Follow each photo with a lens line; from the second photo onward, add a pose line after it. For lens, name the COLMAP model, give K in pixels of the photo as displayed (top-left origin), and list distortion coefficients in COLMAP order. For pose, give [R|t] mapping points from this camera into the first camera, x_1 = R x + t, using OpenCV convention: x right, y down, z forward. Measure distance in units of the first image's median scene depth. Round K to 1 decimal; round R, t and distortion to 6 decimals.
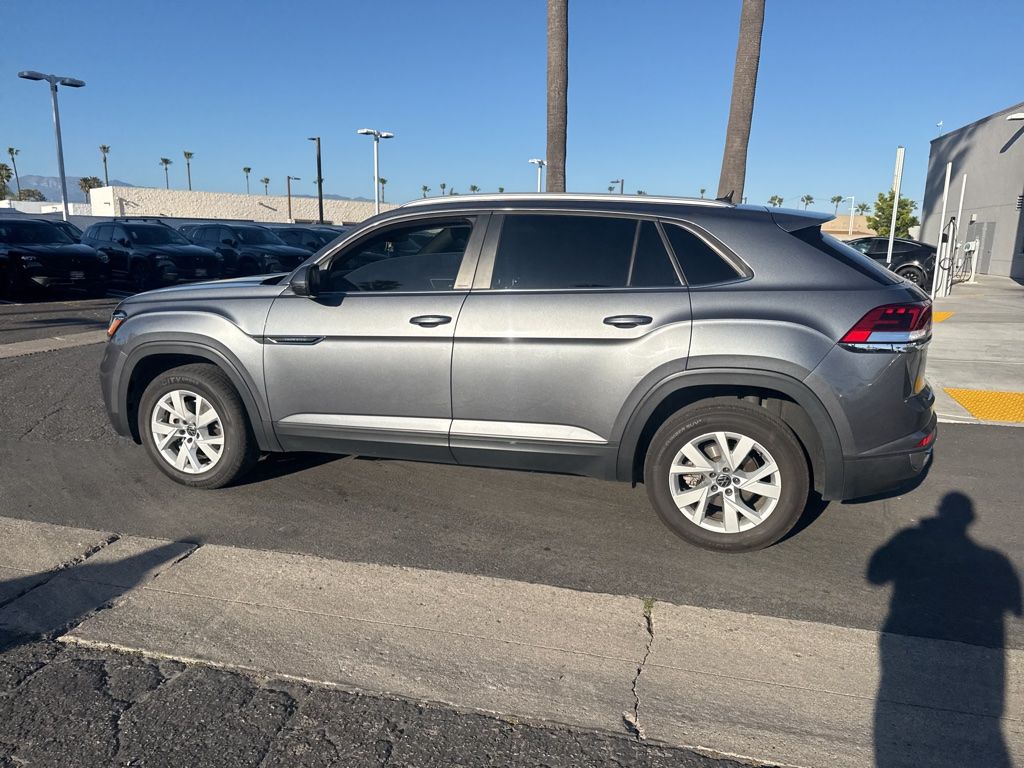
lens RADIAL K [[714.8, 0, 512.0], [0, 714.8, 384.0], [0, 0, 1]] dist [0.045358, -0.059033]
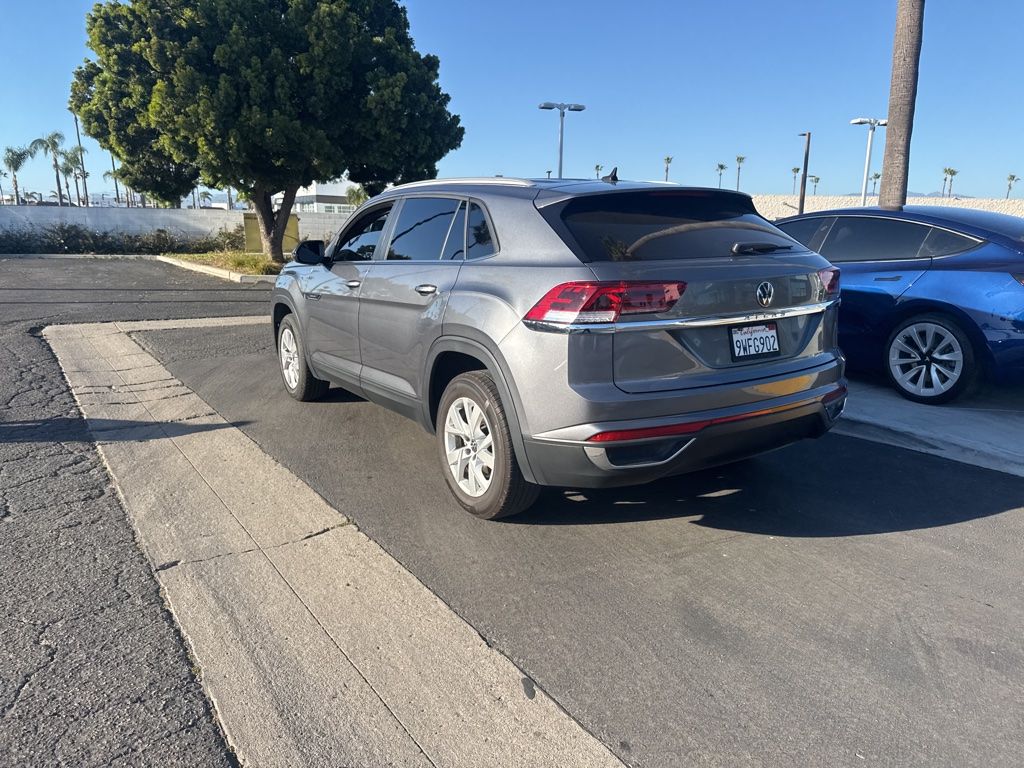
lens RADIAL K [[713.6, 0, 514.2], [0, 713.6, 376.9], [0, 0, 1]] dist [0.030457, -0.039642]
pose [[0.756424, 0.125024, -0.642022, 0.958536], [-0.131253, 0.990610, 0.038265, -0.012581], [0.640777, 0.055323, 0.765731, 0.228116]]
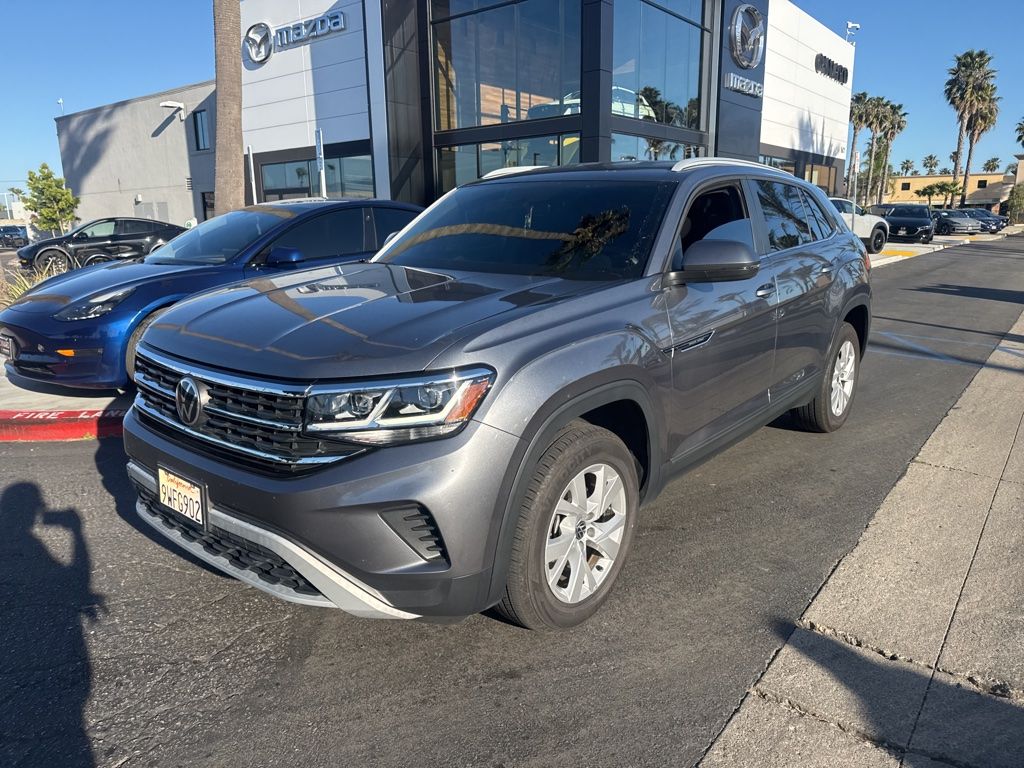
lens RADIAL K [[716.9, 0, 515.3], [0, 716.9, 382.0], [0, 0, 1]] dist [0.022343, -0.027347]
pose [[0.407603, -0.221858, 0.885798, -1.155444], [0.203360, 0.967731, 0.148802, -0.187794], [-0.890227, 0.119483, 0.439567, 0.909442]]
